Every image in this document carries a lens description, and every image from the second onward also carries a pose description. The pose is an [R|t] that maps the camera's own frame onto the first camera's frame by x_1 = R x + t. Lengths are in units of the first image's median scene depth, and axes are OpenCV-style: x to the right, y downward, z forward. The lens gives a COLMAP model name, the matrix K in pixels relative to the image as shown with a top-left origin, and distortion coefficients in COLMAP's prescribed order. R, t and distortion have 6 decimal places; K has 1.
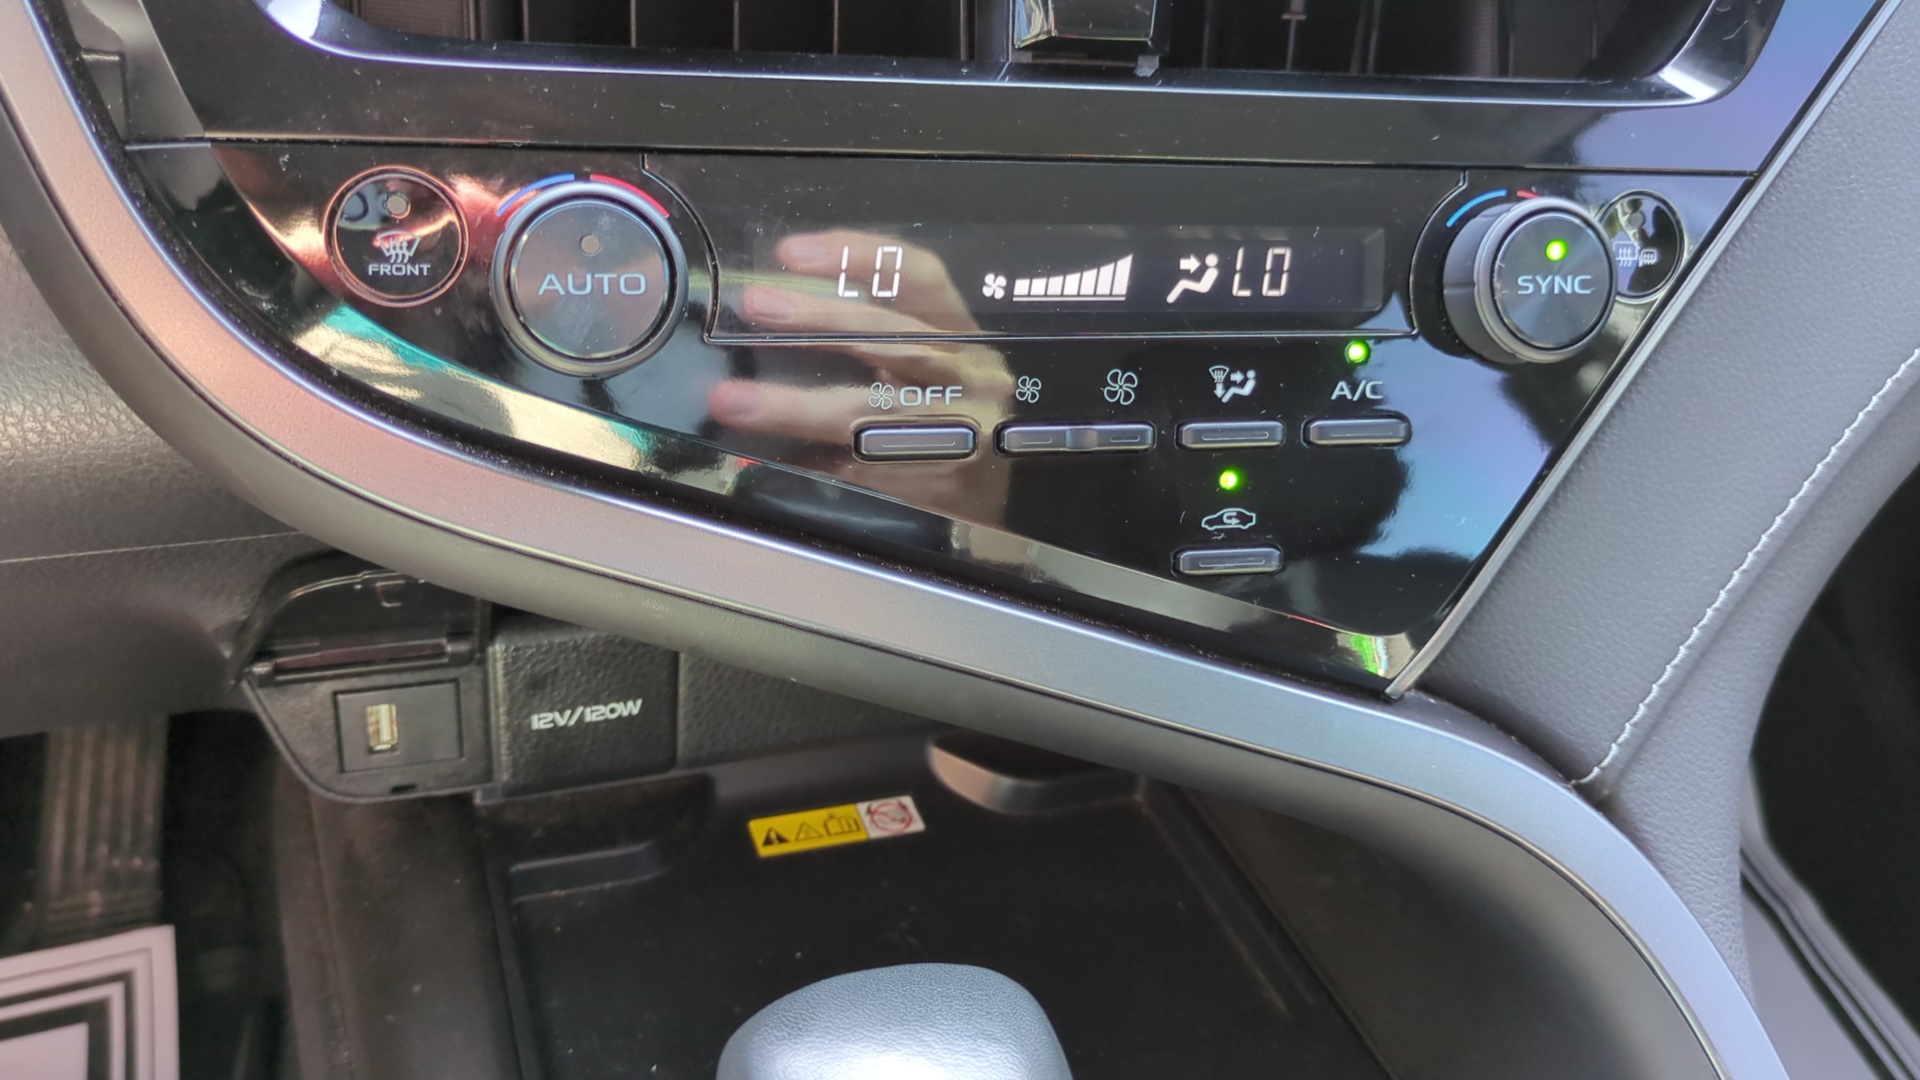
lens RADIAL K [[1647.1, 0, 989.4], [0, 1647.1, 557.9], [0, 0, 1]] dist [0.037810, -0.061687]
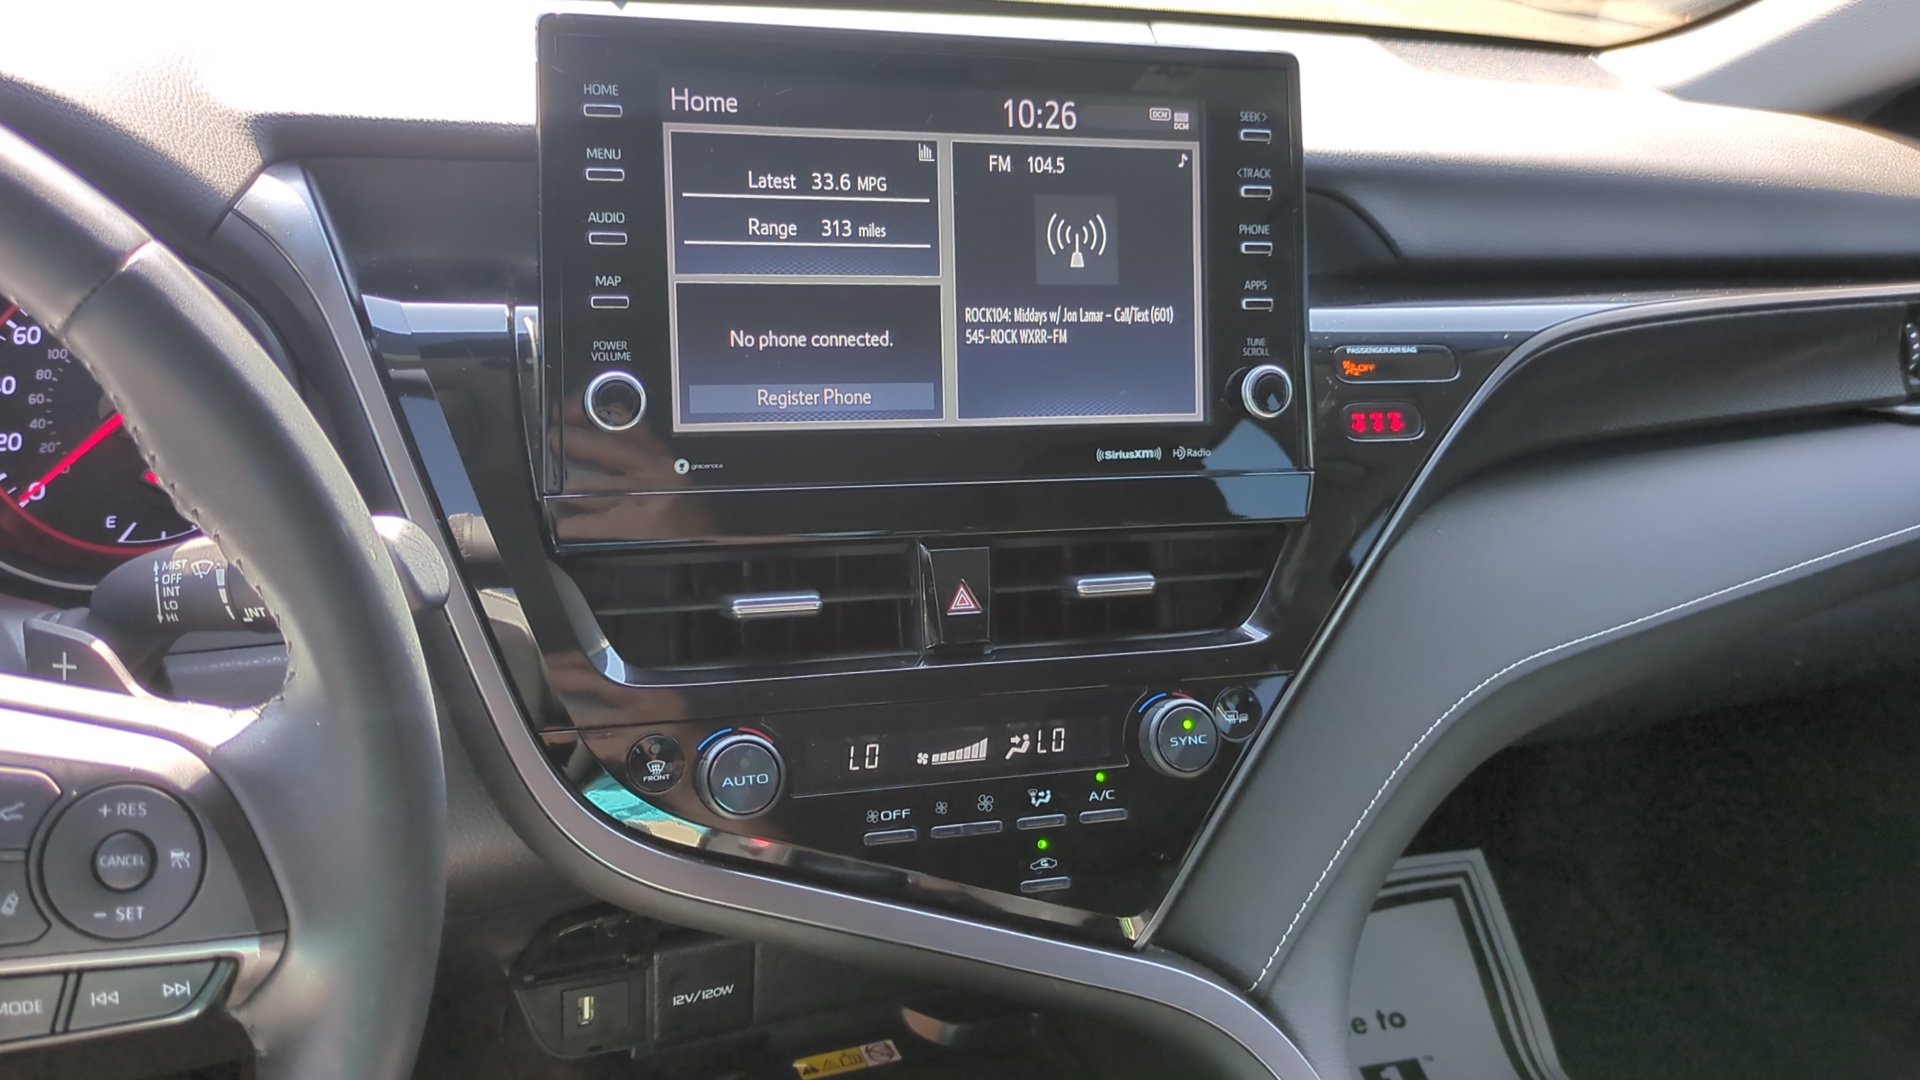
lens RADIAL K [[1647.1, 0, 959.7], [0, 1647.1, 529.8], [0, 0, 1]] dist [0.037810, -0.061687]
pose [[0.998006, -0.059595, 0.020812, 0.017085], [0.062555, 0.977904, -0.199475, -0.019608], [-0.008465, 0.200379, 0.979682, -0.800300]]
